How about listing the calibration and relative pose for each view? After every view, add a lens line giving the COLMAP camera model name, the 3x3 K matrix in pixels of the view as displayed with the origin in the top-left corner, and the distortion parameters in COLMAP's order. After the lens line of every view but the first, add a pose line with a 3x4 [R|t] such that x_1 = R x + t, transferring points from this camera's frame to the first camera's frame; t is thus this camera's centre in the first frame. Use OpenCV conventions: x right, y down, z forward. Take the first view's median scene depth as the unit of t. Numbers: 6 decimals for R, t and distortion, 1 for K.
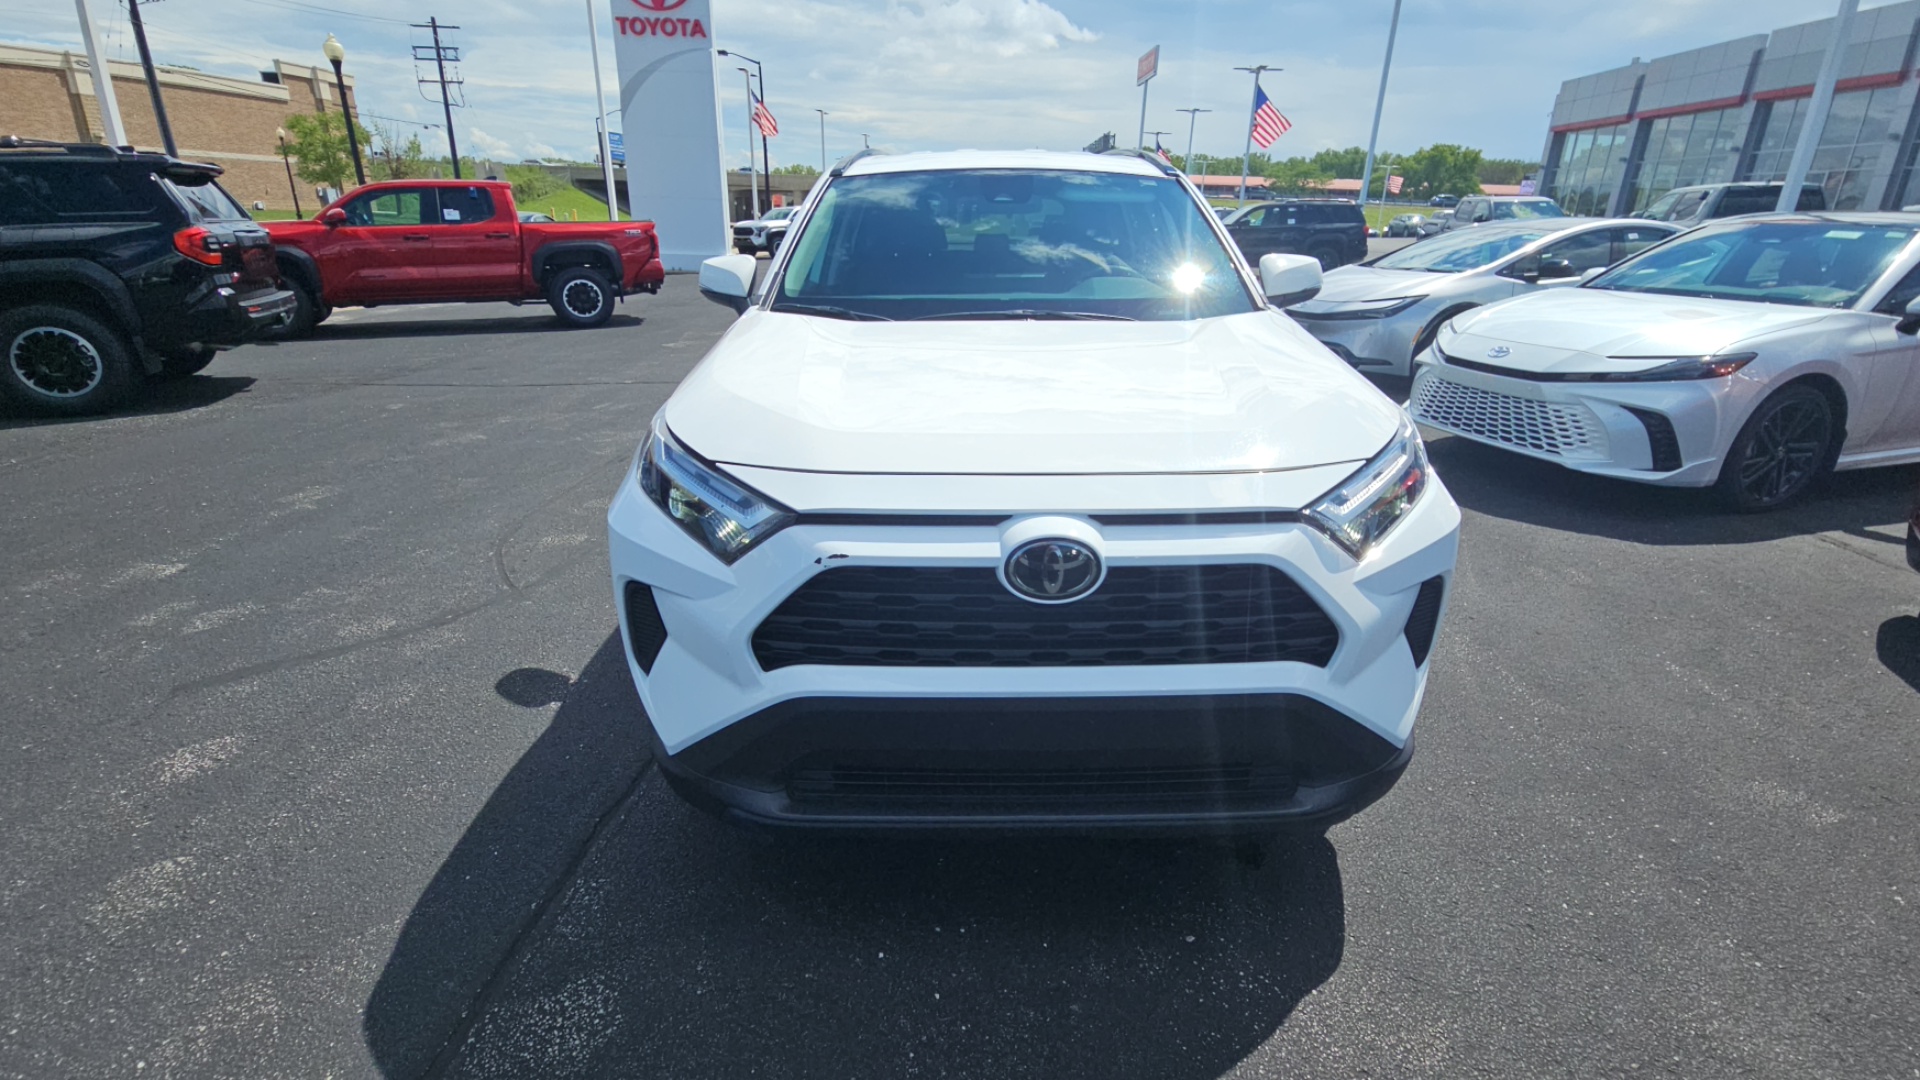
lens RADIAL K [[860.1, 0, 979.6], [0, 860.1, 545.9], [0, 0, 1]] dist [0.008420, -0.006684]
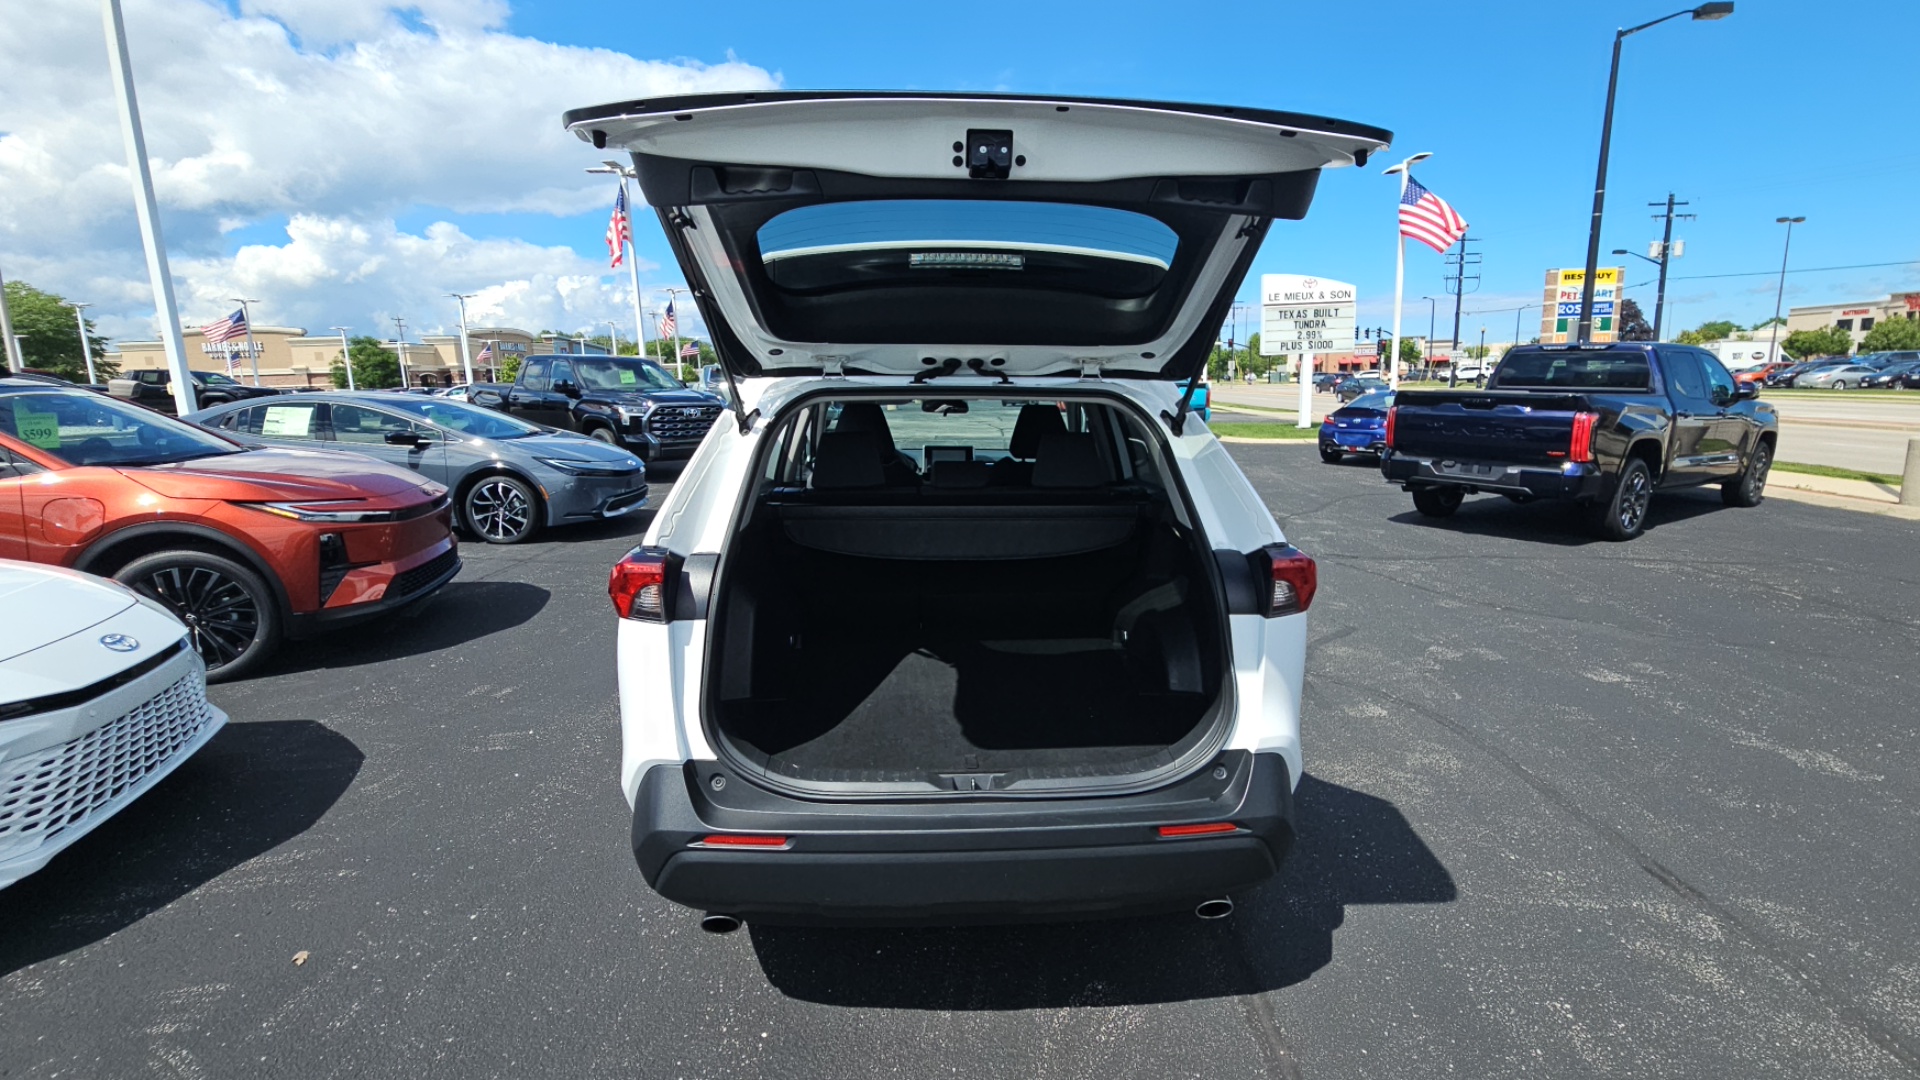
lens RADIAL K [[860.1, 0, 973.4], [0, 860.1, 533.9], [0, 0, 1]] dist [0.008420, -0.006684]
pose [[-0.999222, 0.003530, -0.039292, 0.011199], [-0.017315, 0.855681, 0.517214, -0.259120], [0.035447, 0.517492, -0.854954, 0.633365]]
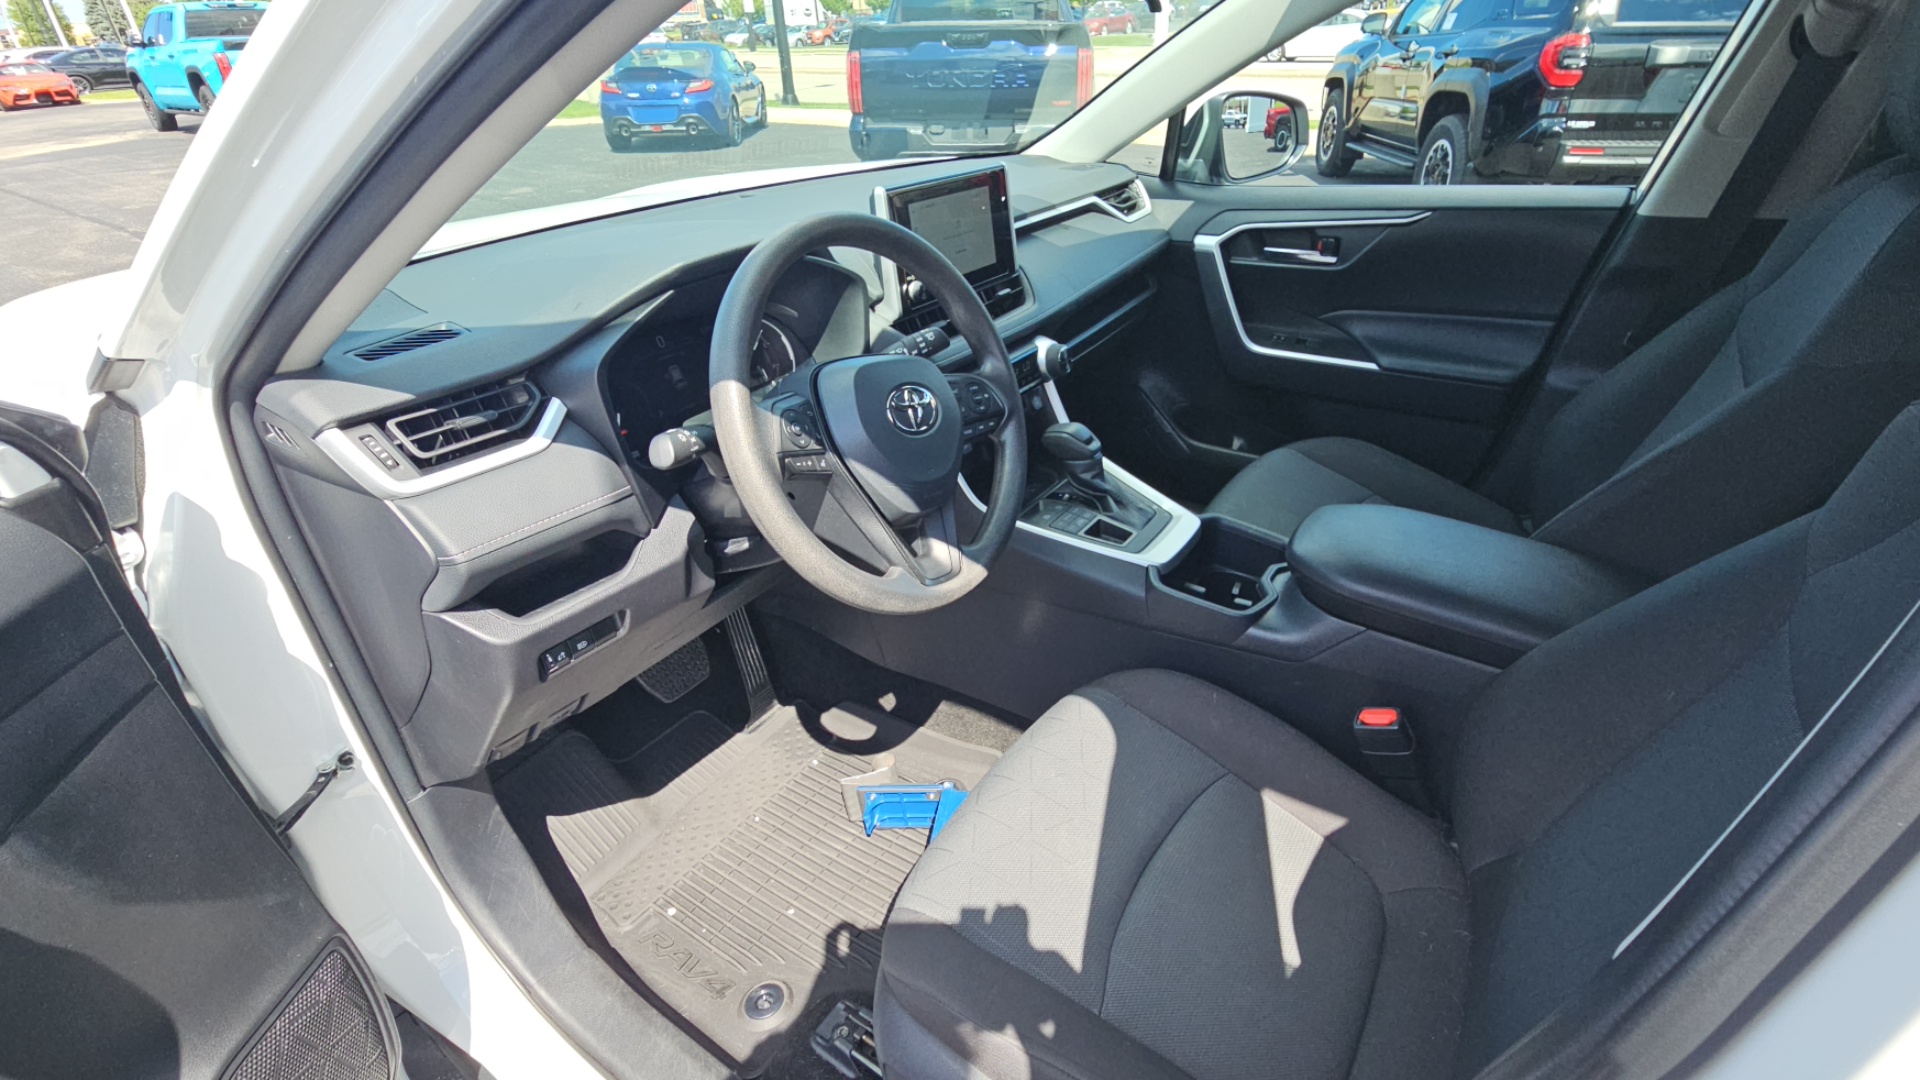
lens RADIAL K [[860.1, 0, 980.6], [0, 860.1, 541.2], [0, 0, 1]] dist [0.008420, -0.006684]
pose [[-0.564988, 0.423567, -0.708082, 0.091467], [-0.280339, 0.708581, 0.647552, -0.115671], [0.776014, 0.564362, -0.281597, 0.310813]]
